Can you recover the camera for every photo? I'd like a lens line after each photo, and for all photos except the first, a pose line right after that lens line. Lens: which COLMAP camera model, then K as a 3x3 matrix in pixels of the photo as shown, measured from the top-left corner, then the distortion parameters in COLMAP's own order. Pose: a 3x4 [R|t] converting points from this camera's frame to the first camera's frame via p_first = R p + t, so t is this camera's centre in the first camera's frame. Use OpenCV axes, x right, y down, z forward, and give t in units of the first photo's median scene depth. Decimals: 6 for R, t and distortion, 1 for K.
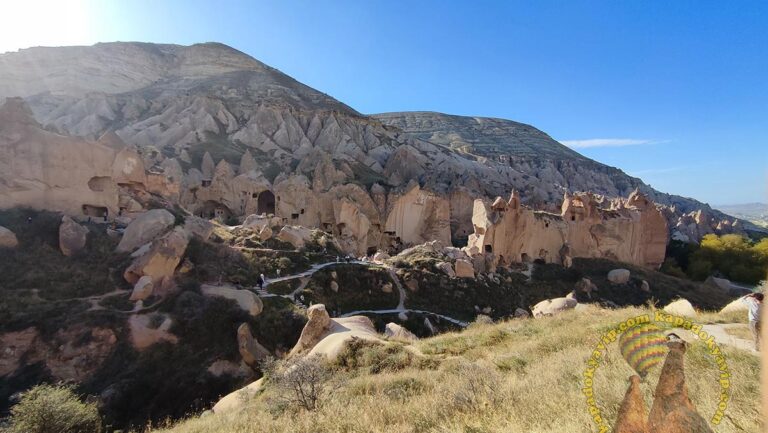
lens RADIAL K [[389.1, 0, 384.0], [0, 389.1, 216.5], [0, 0, 1]] dist [-0.000330, 0.000123]
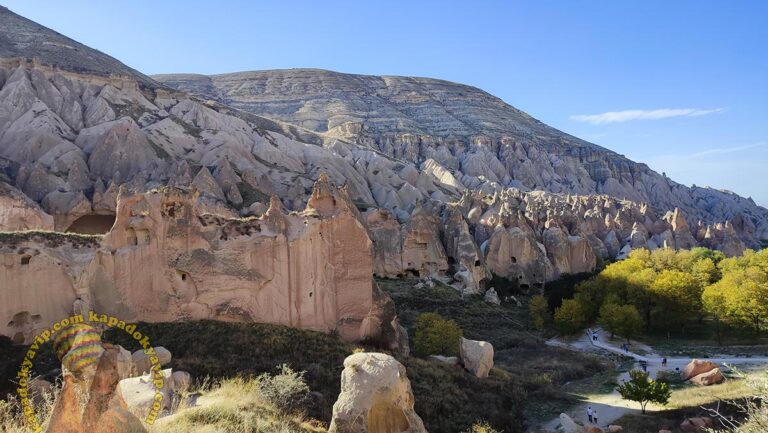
lens RADIAL K [[613.4, 0, 384.0], [0, 613.4, 216.5], [0, 0, 1]] dist [0.066149, -0.001095]
pose [[0.992783, -0.049094, 0.109414, 0.147623], [0.053281, 0.997942, -0.035675, 0.003782], [-0.107437, 0.041247, 0.993356, 0.042831]]
